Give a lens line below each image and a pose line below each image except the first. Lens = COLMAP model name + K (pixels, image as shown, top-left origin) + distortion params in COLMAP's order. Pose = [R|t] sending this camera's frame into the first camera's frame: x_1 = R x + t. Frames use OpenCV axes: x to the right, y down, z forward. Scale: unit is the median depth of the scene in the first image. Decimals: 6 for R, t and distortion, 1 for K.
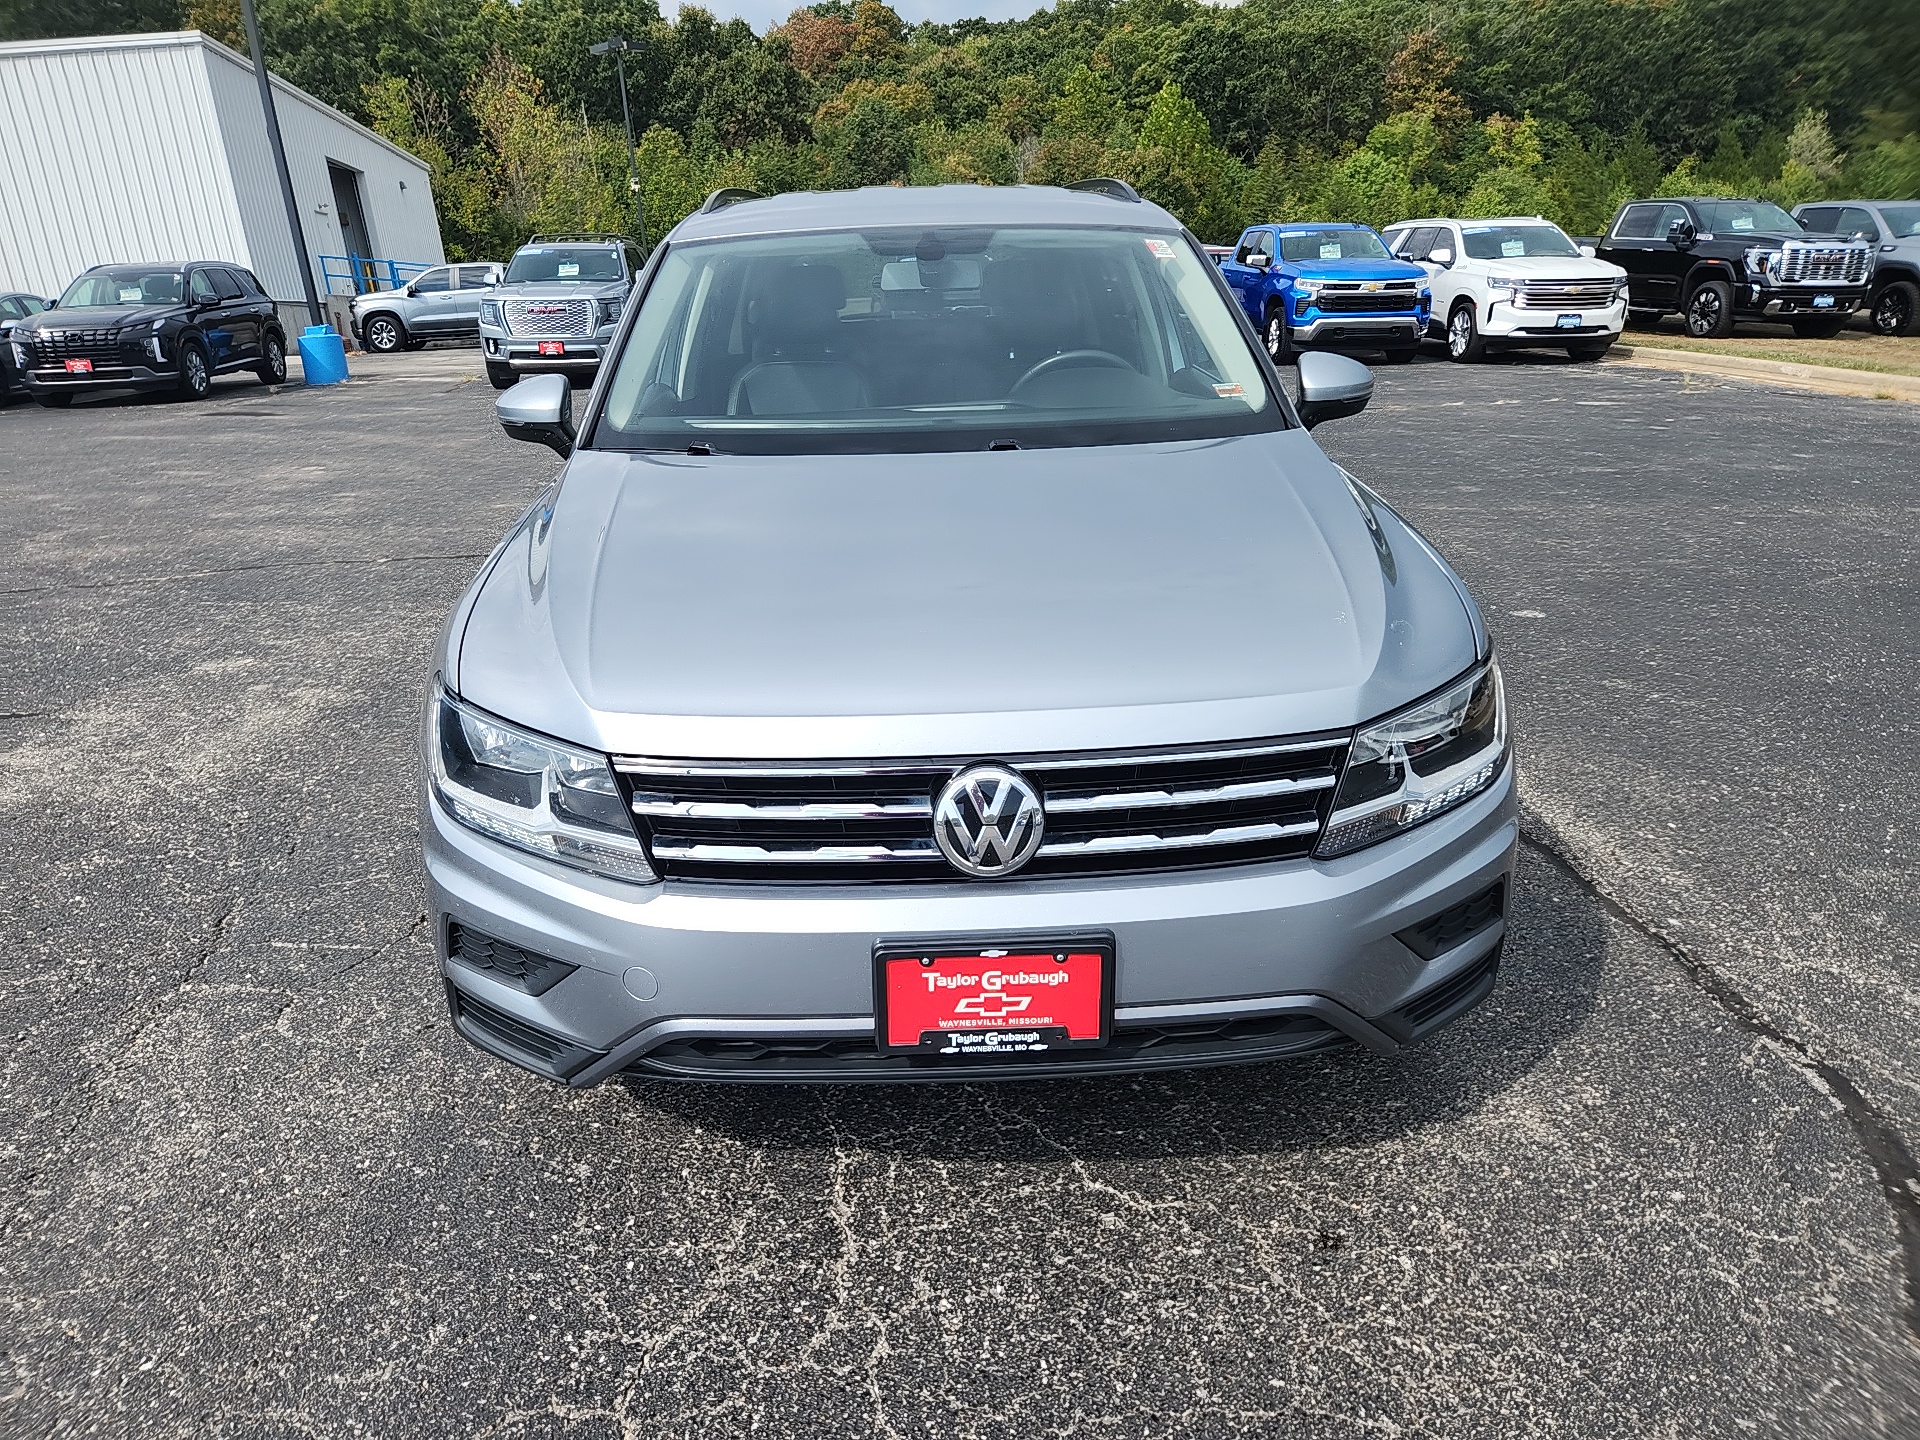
lens RADIAL K [[1276.3, 0, 922.1], [0, 1276.3, 716.4], [0, 0, 1]] dist [0.075025, -0.068494]
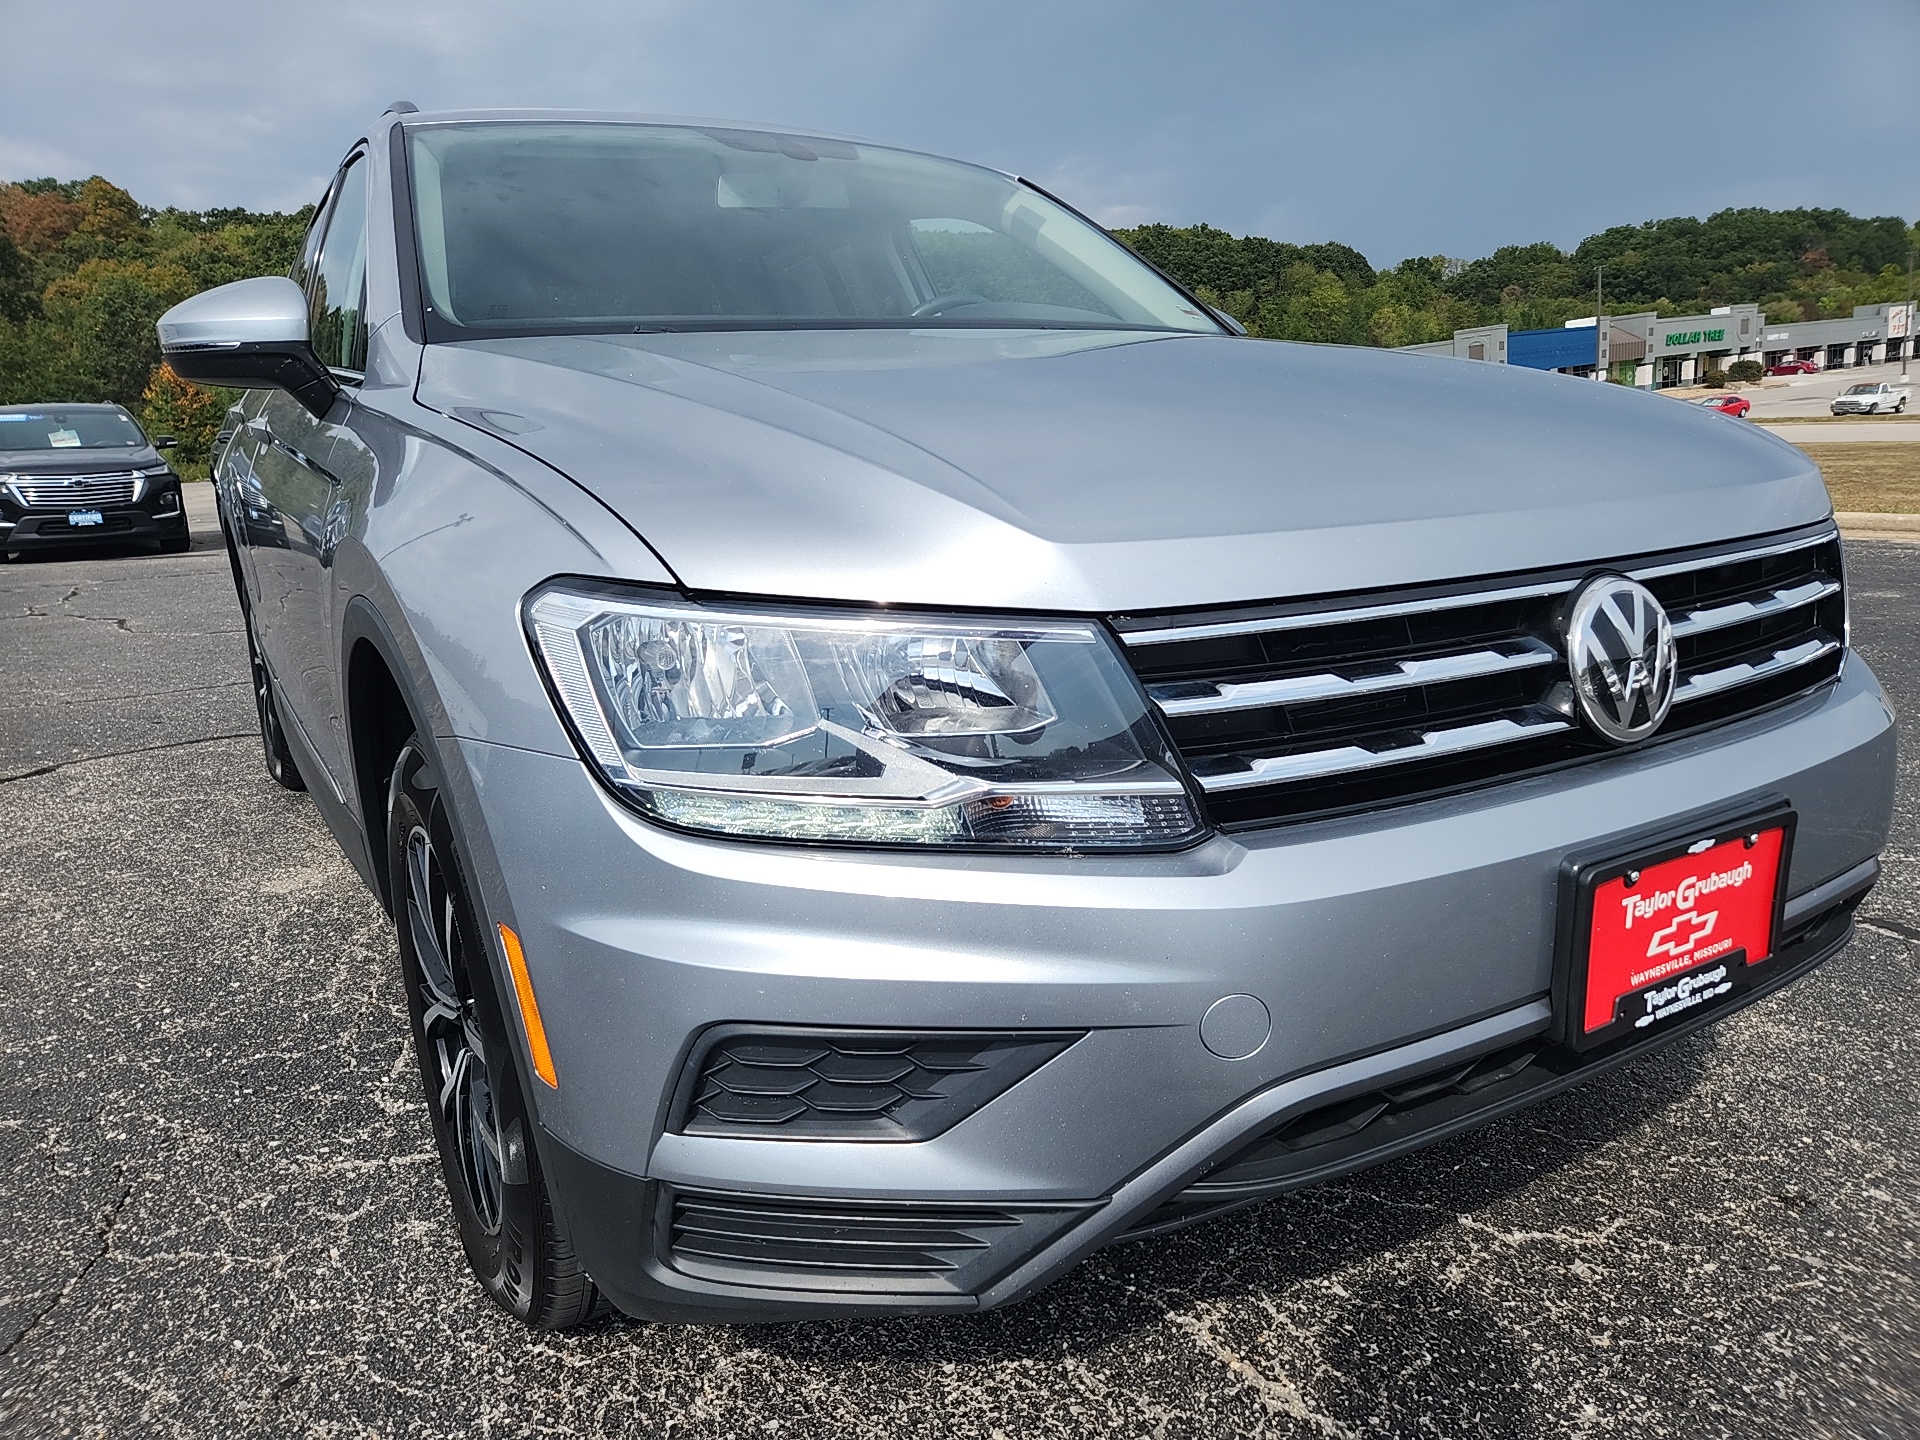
lens RADIAL K [[1276.3, 0, 922.1], [0, 1276.3, 716.4], [0, 0, 1]] dist [0.075025, -0.068494]
pose [[0.870250, -0.108850, 0.480434, -0.582746], [0.177785, 0.978951, -0.100240, 0.111564], [-0.459410, 0.172648, 0.871284, 0.569633]]
